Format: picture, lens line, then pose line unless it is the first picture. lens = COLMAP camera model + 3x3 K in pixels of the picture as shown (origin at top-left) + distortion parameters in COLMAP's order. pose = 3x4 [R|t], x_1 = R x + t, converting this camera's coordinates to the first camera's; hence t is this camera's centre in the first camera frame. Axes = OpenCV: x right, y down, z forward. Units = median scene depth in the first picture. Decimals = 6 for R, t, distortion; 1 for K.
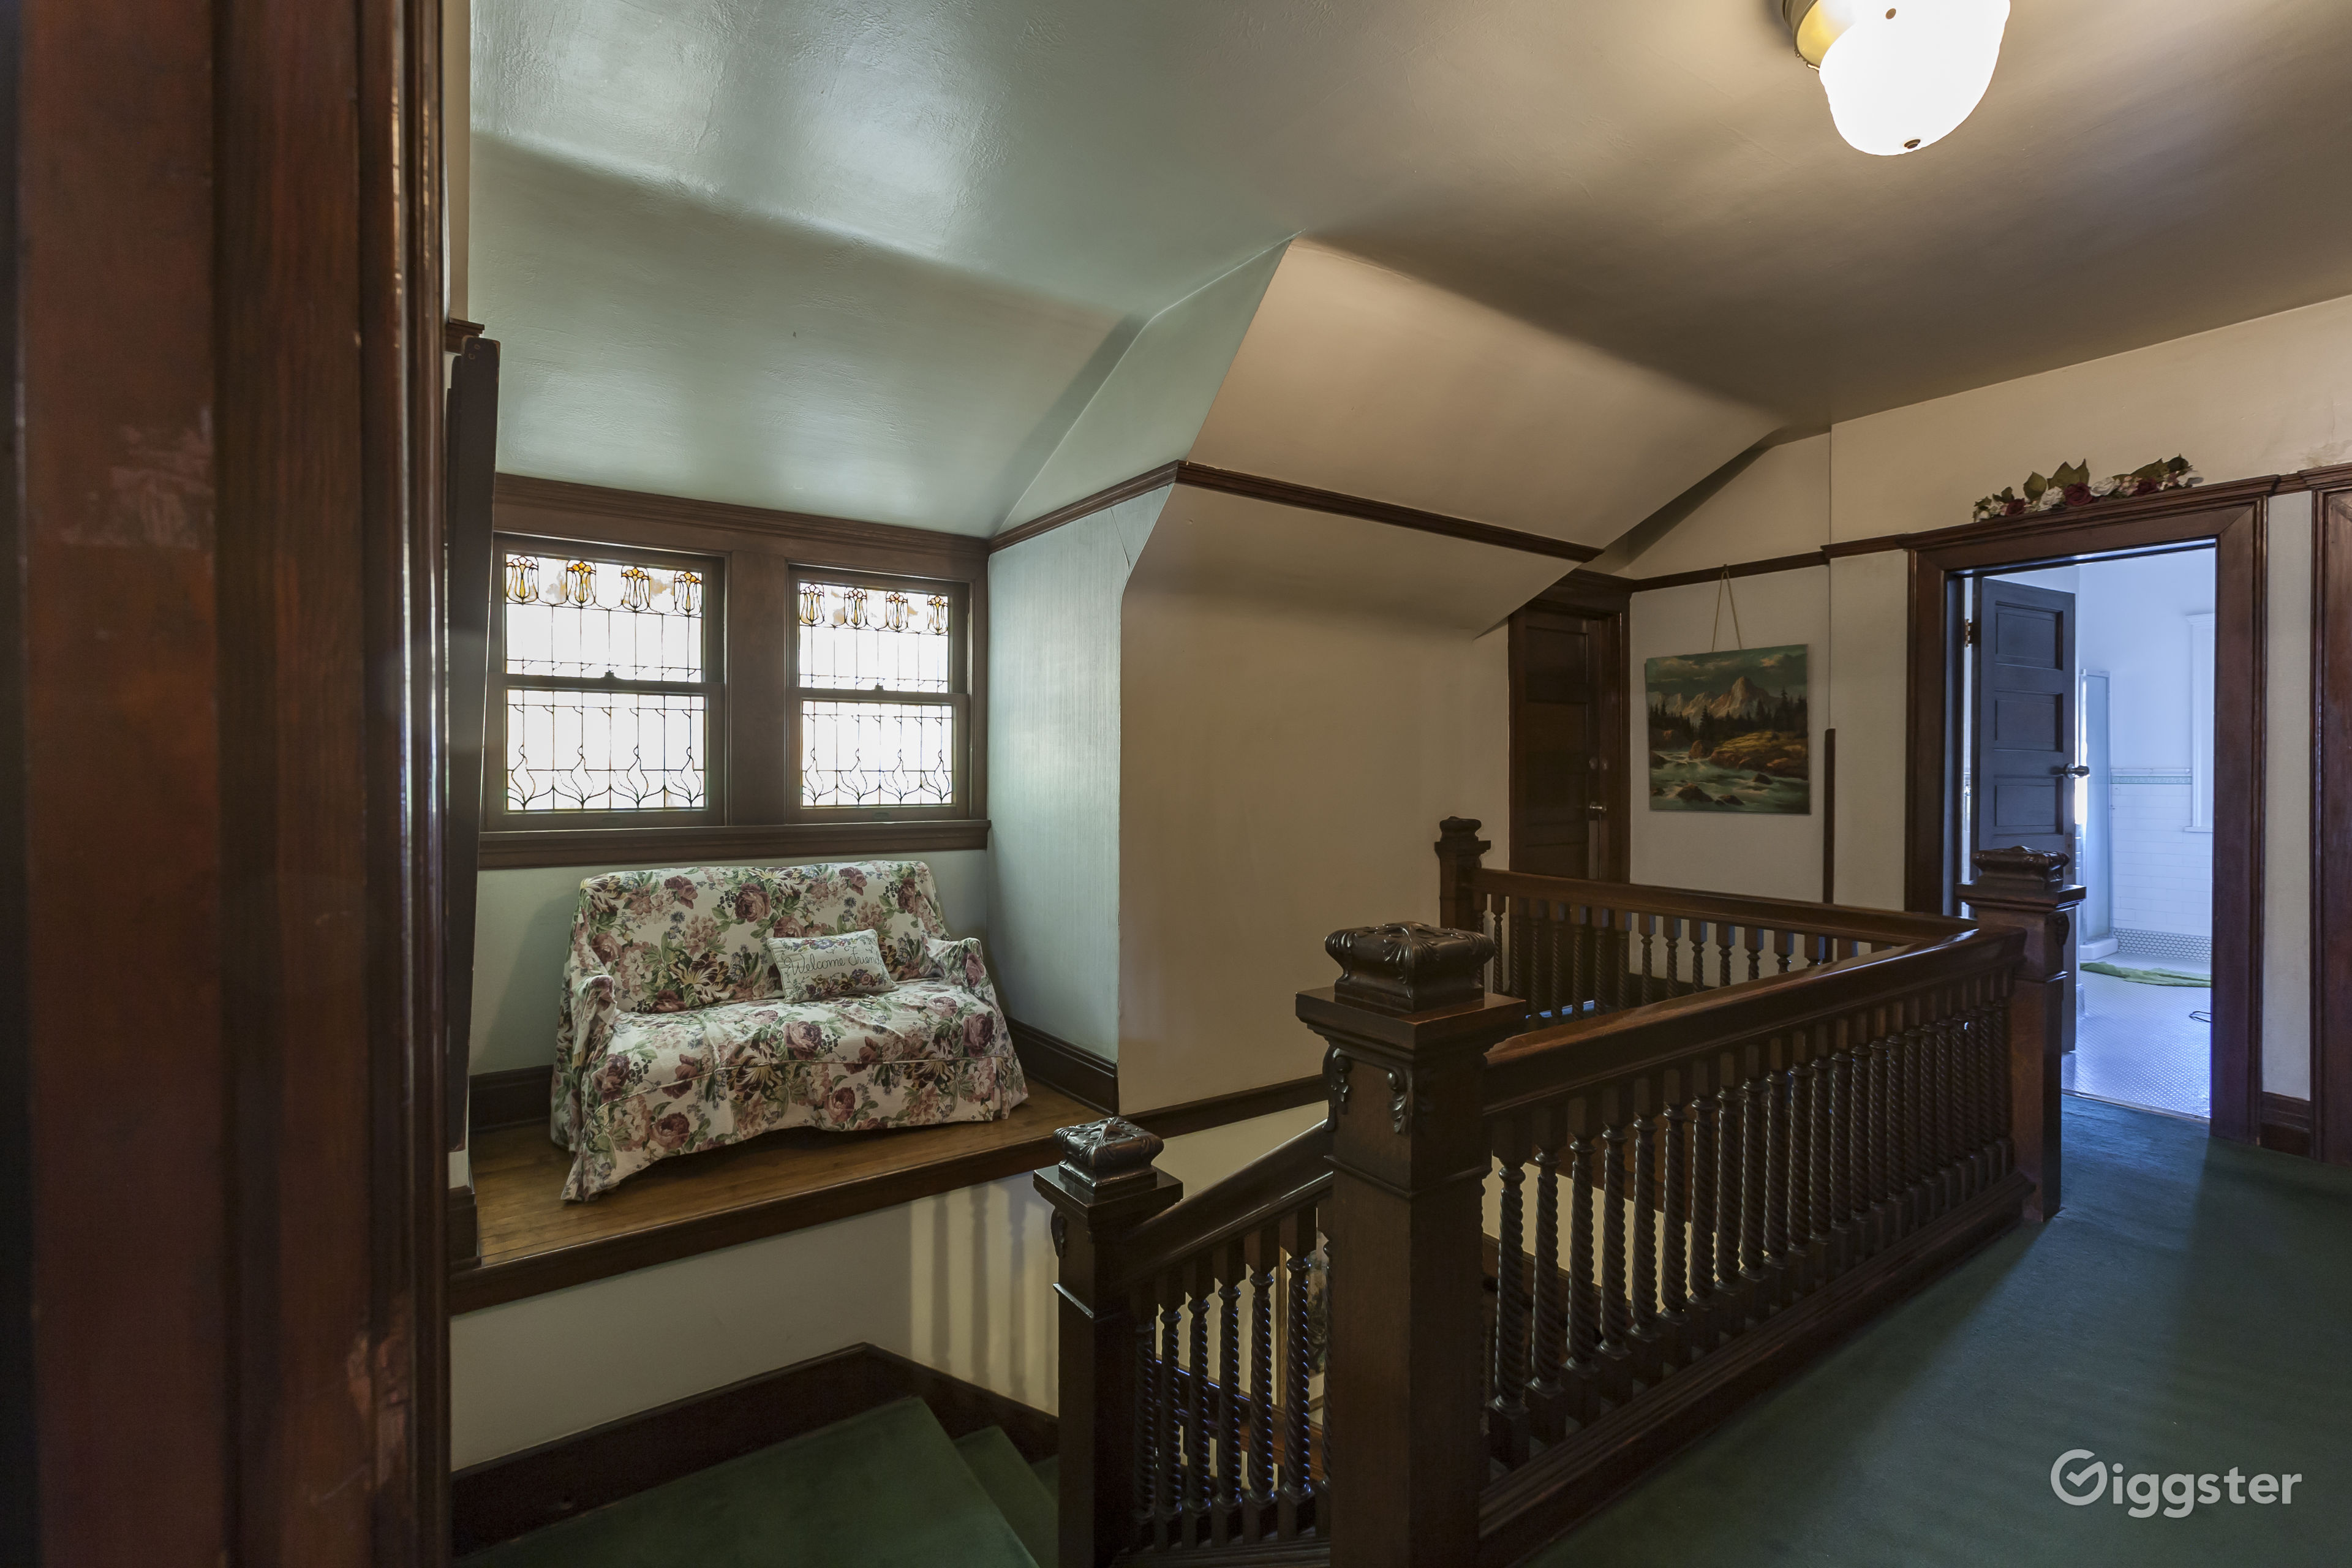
lens RADIAL K [[1052.0, 0, 1161.9], [0, 1052.0, 768.6], [0, 0, 1]] dist [-0.016744, 0.004088]
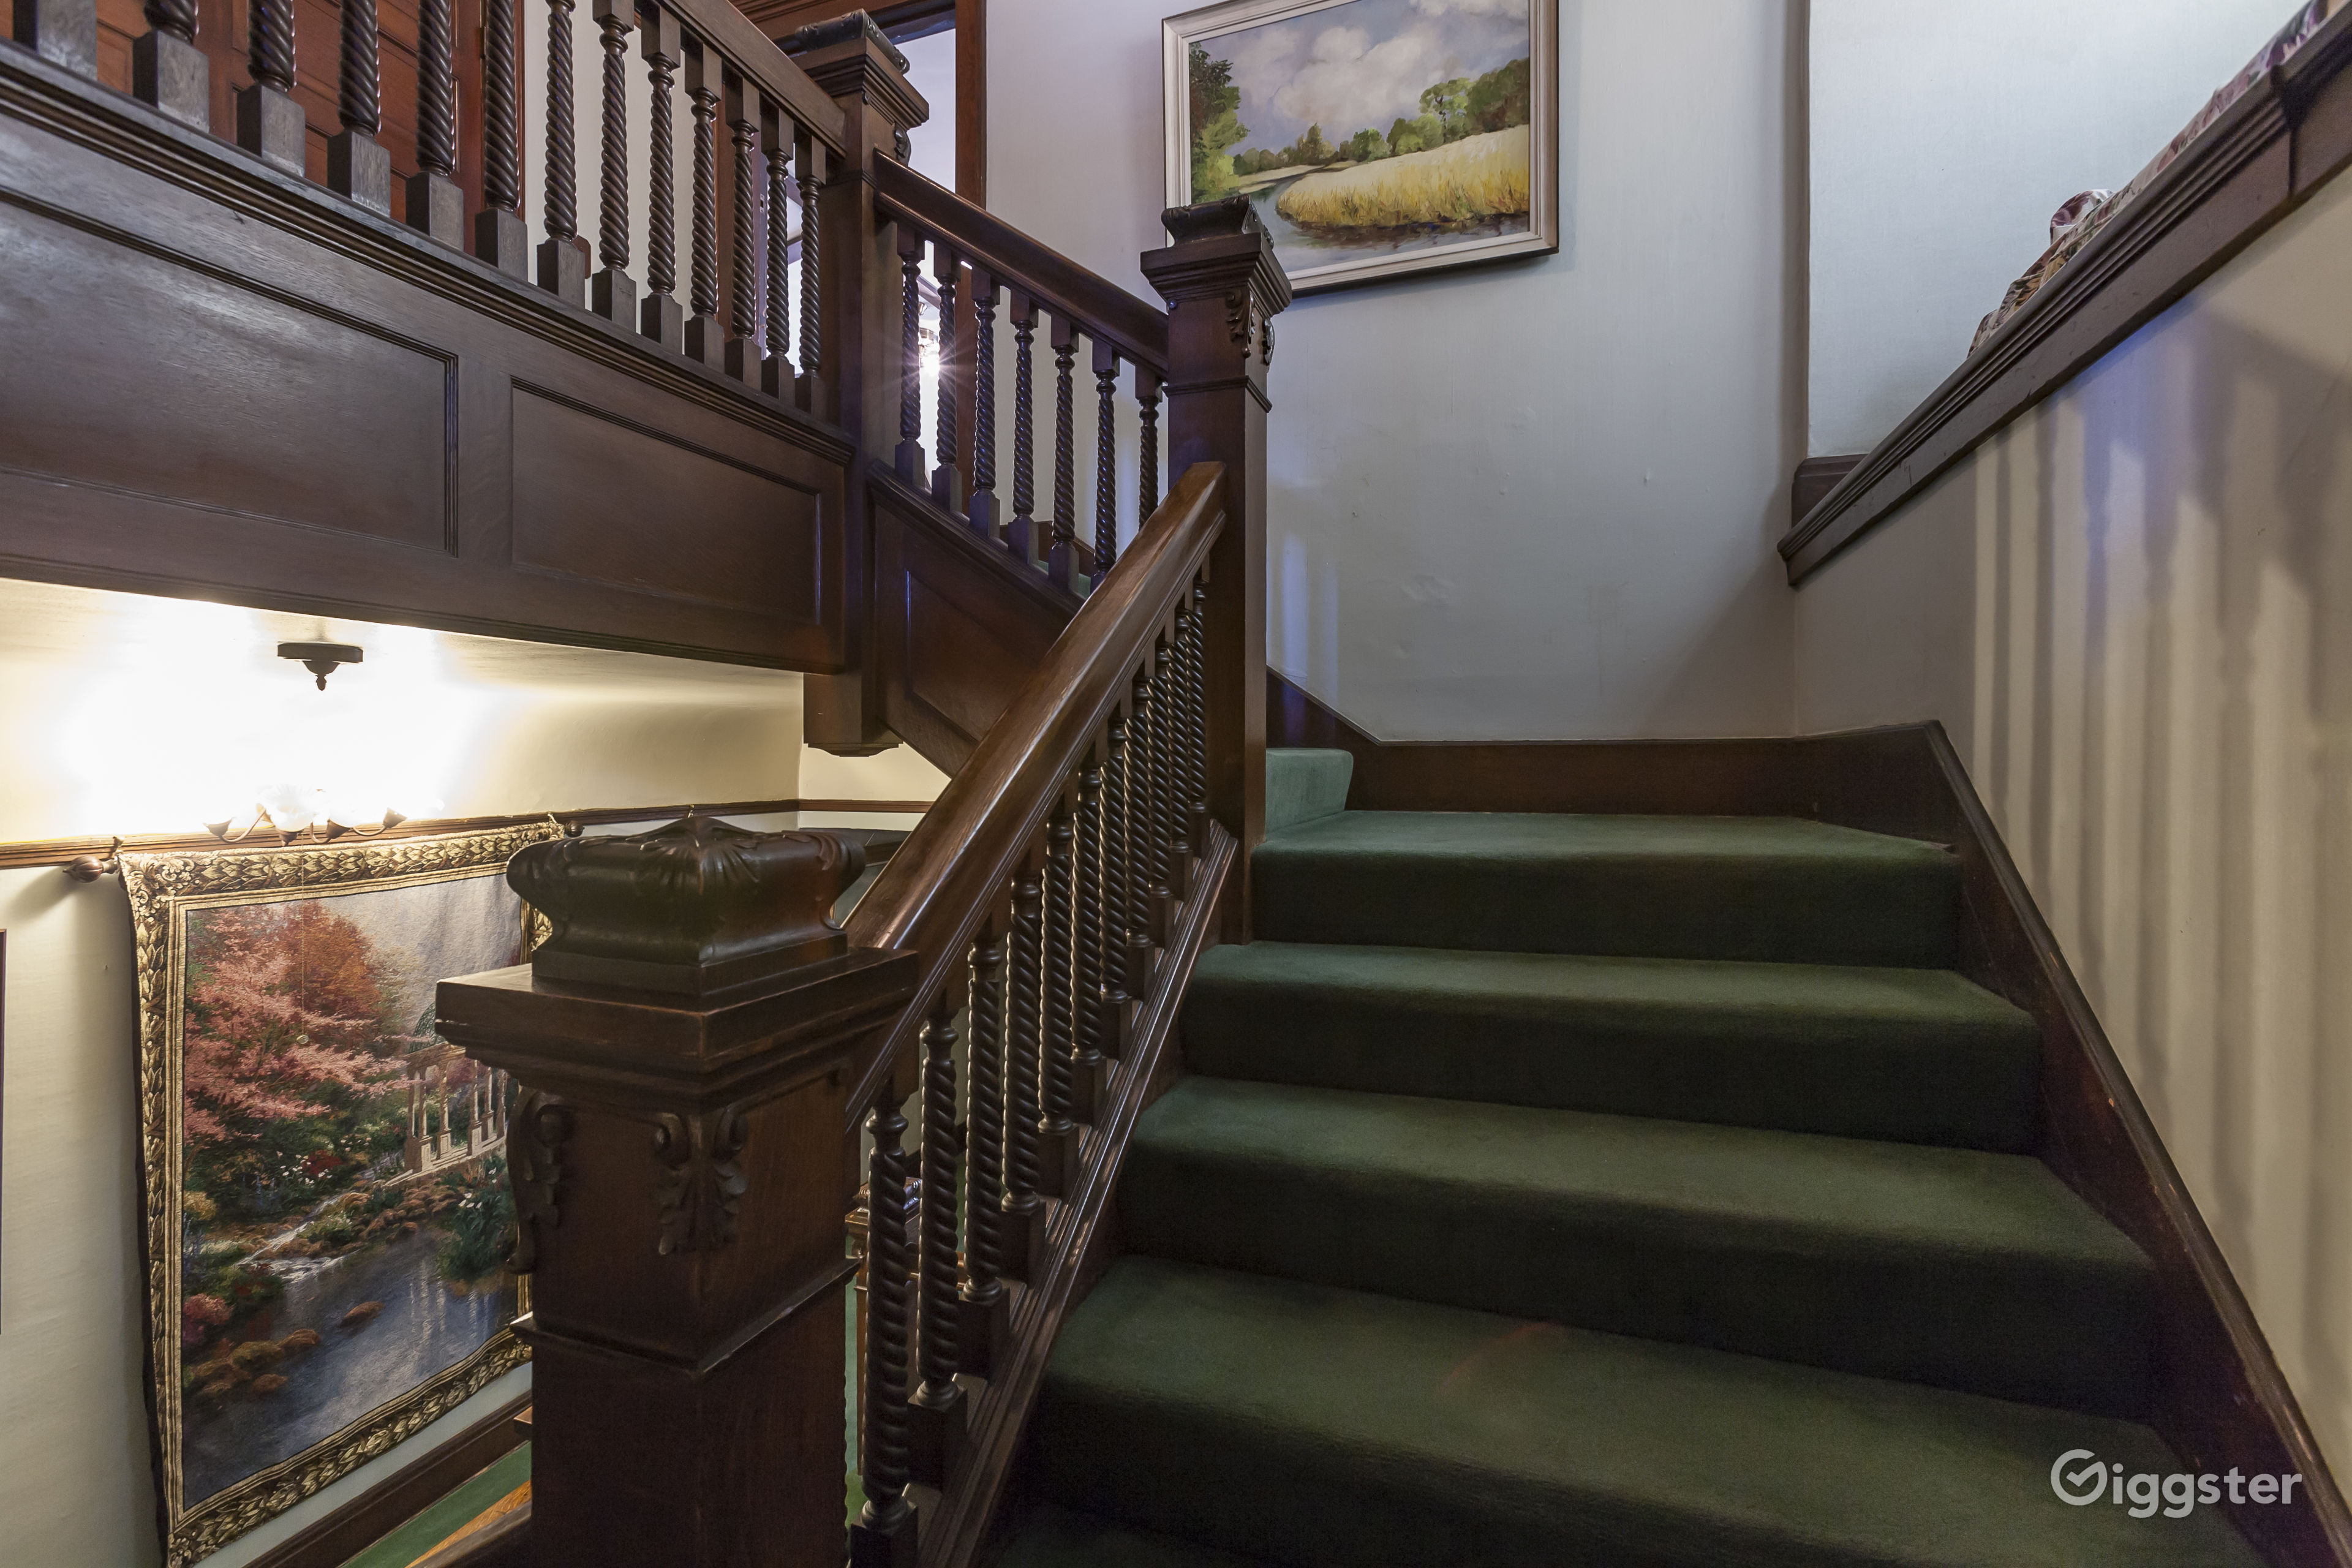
lens RADIAL K [[1052.0, 0, 1164.2], [0, 1052.0, 770.7], [0, 0, 1]] dist [-0.016744, 0.004088]
pose [[-0.811846, 0.000997, -0.583871, 0.311144], [-0.003679, 0.999970, 0.006824, 0.494438], [0.583860, 0.007688, -0.811818, 1.041881]]
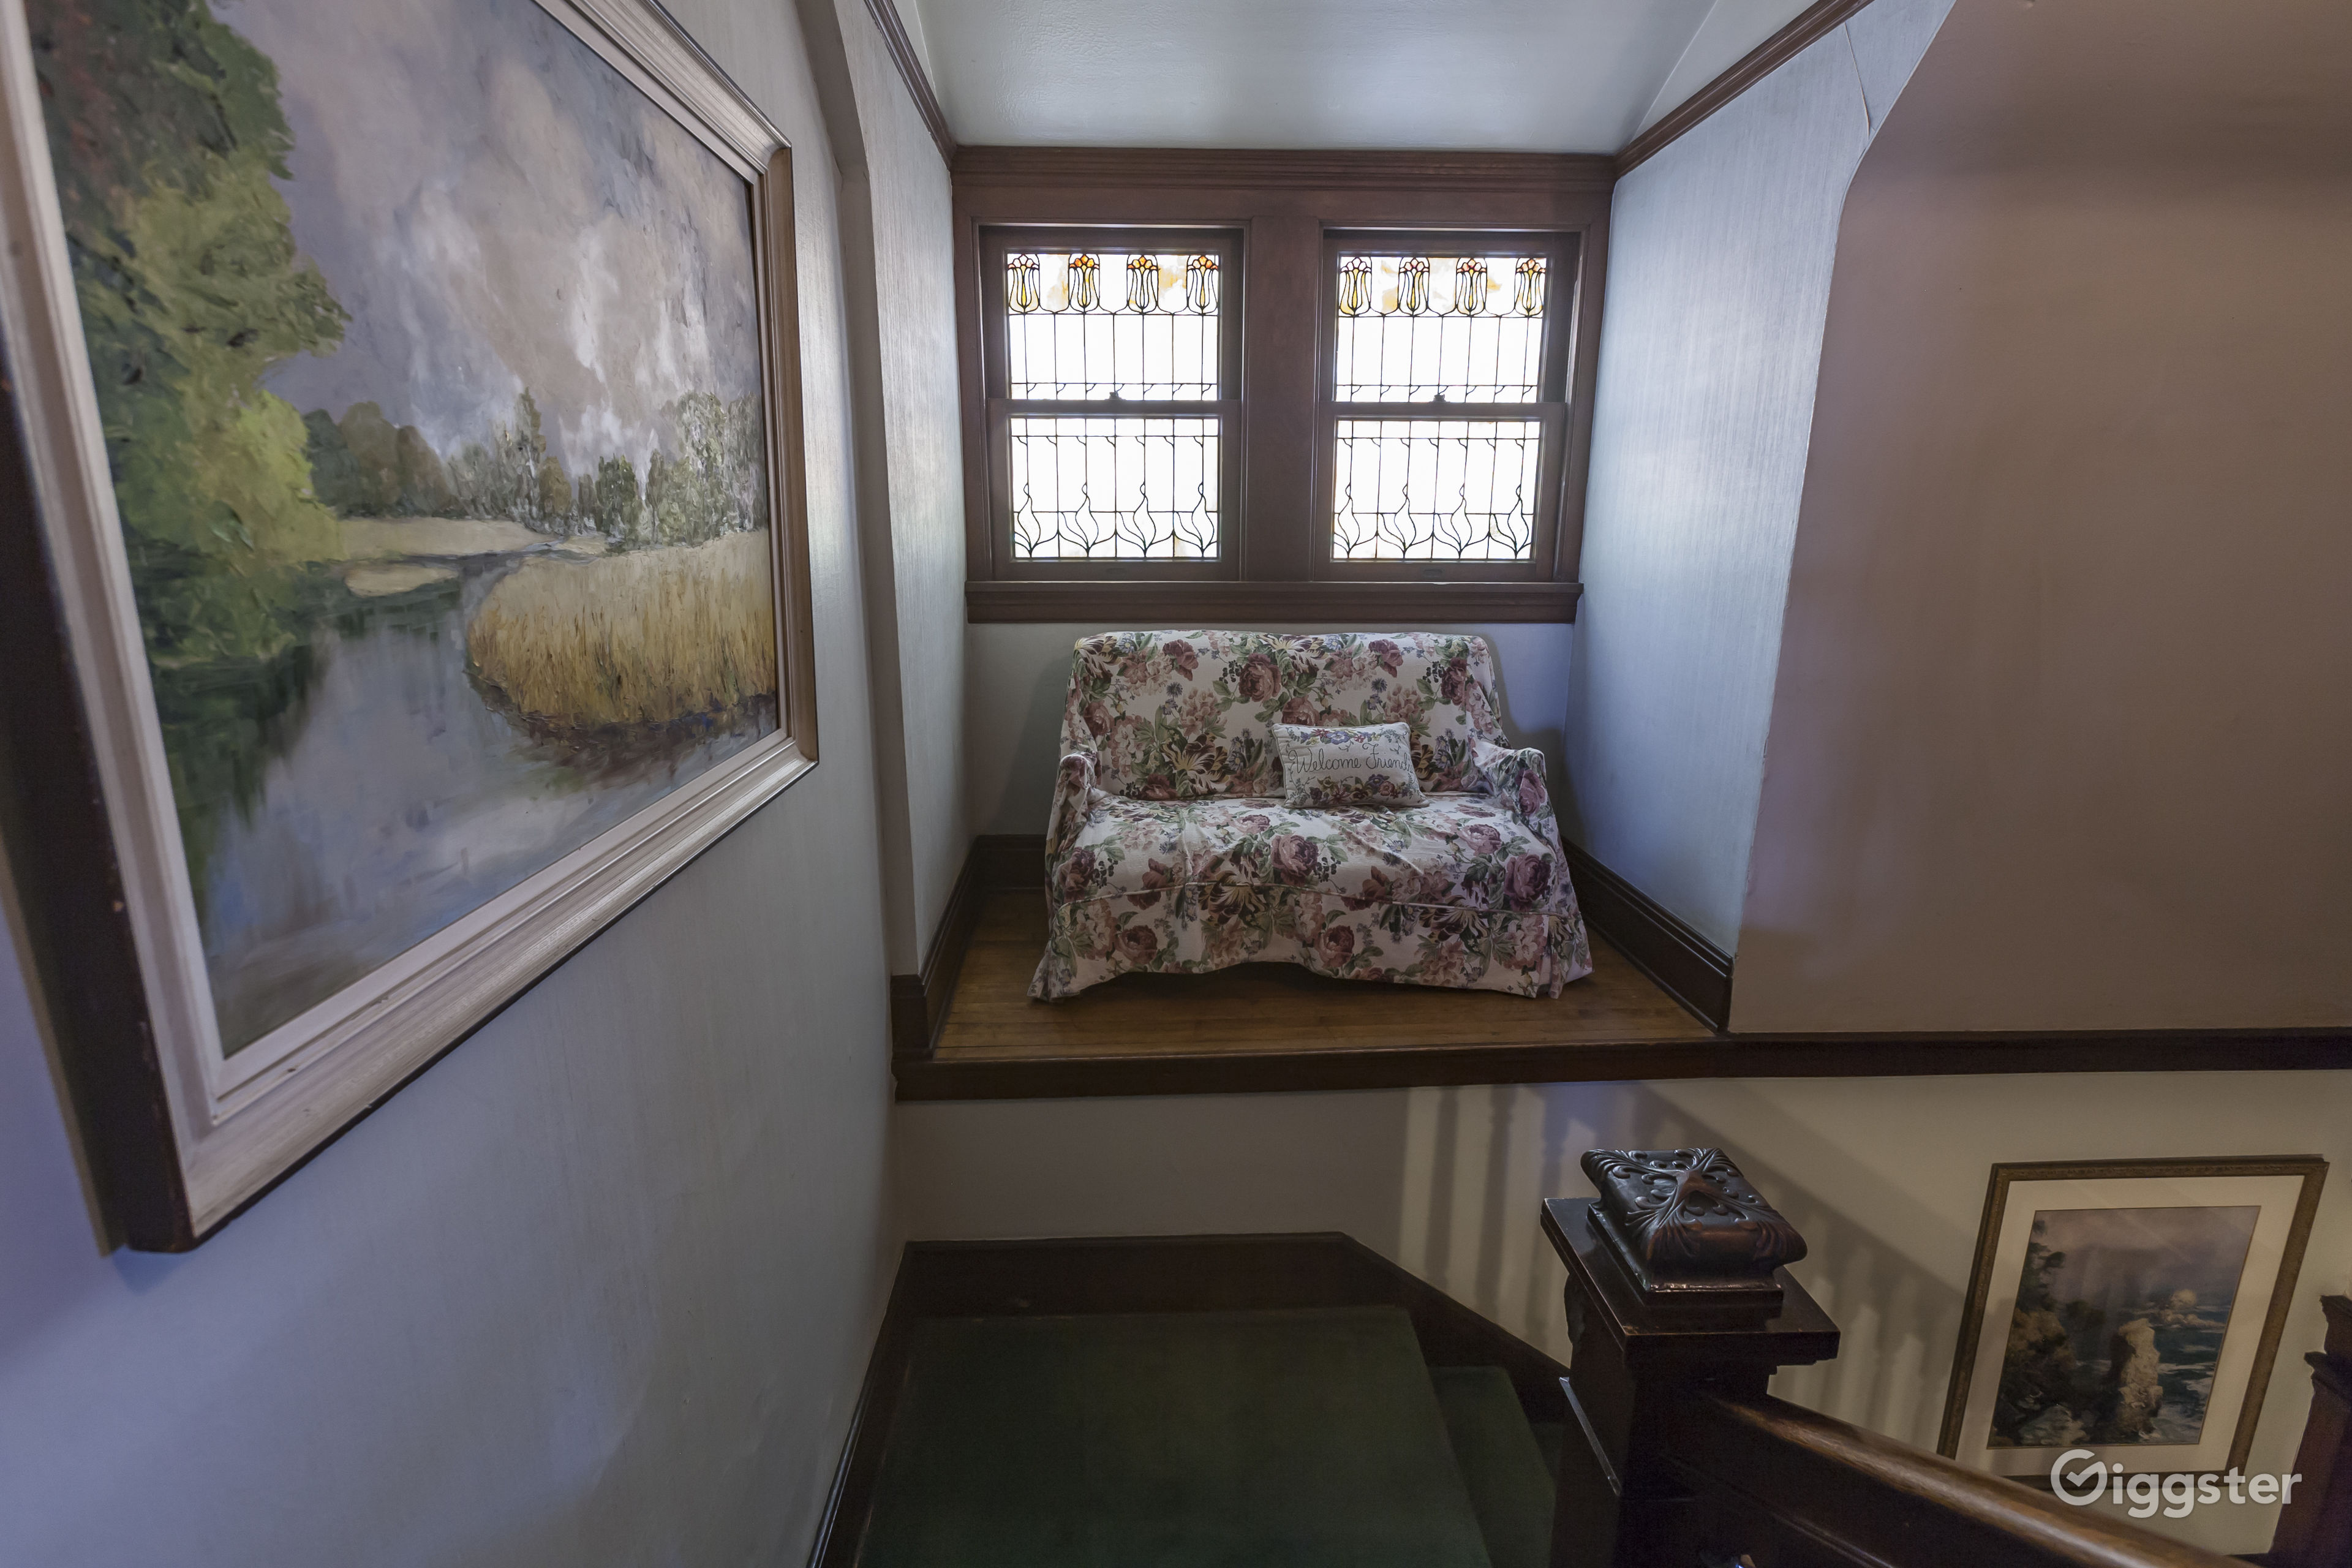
lens RADIAL K [[1052.0, 0, 1167.9], [0, 1052.0, 770.1], [0, 0, 1]] dist [-0.016744, 0.004088]
pose [[0.845666, 0.124373, -0.519019, -0.016687], [0.000193, 0.972398, 0.233330, 0.006516], [0.533713, -0.197419, 0.822299, 0.283054]]
